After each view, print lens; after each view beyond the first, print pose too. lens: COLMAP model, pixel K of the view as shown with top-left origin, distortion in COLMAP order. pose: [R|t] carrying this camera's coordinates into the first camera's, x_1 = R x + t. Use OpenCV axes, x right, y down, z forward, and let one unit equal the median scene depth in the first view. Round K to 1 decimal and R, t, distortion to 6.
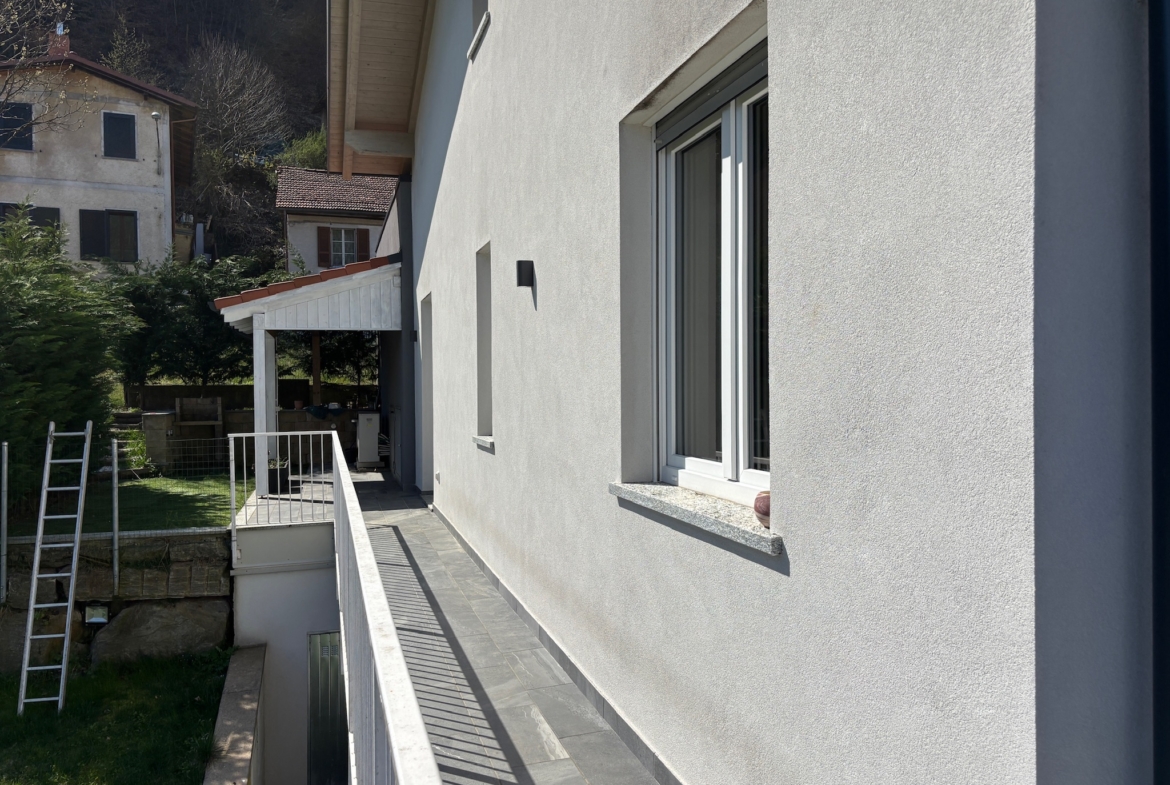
lens RADIAL K [[902.6, 0, 585.0], [0, 902.6, 392.5], [0, 0, 1]] dist [0.004307, -0.000169]
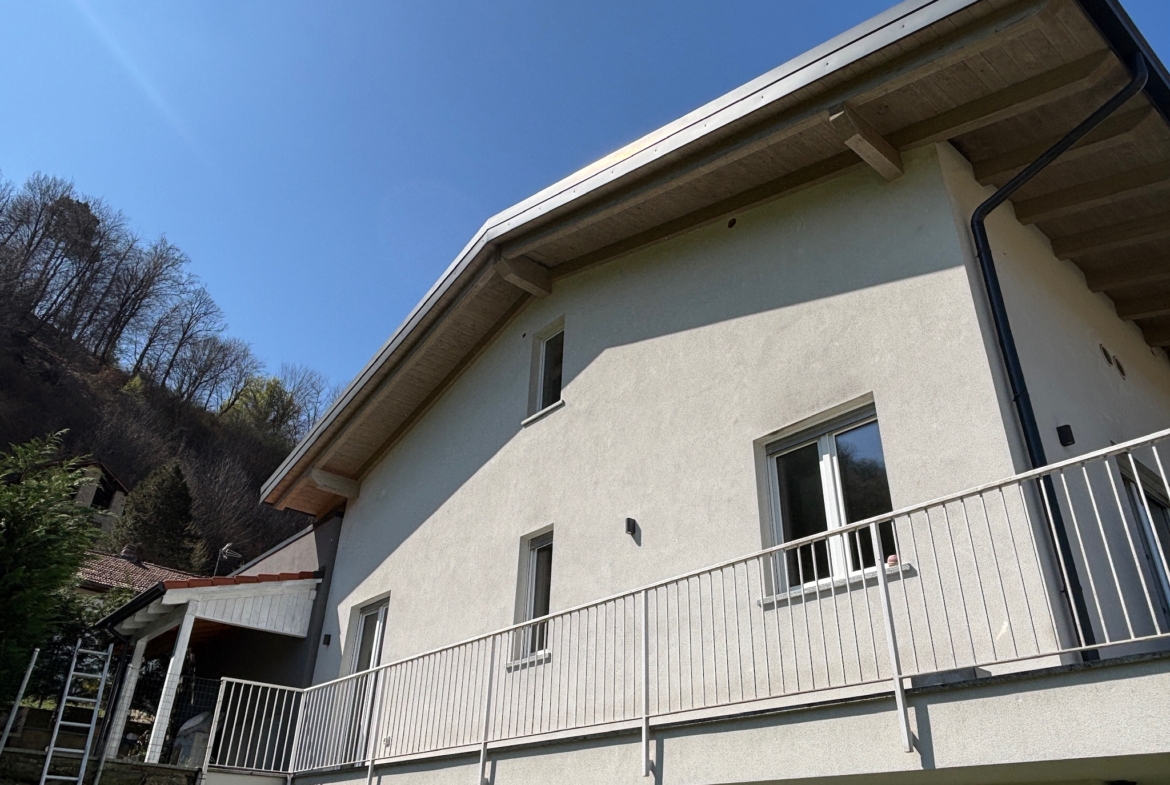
lens RADIAL K [[851.6, 0, 585.0], [0, 851.6, 392.5], [0, 0, 1]] dist [0.037032, -0.002310]
pose [[0.905763, 0.240234, 0.349113, -0.445707], [-0.031518, 0.859706, -0.509815, 0.279574], [-0.422610, 0.450769, 0.786262, -0.224573]]
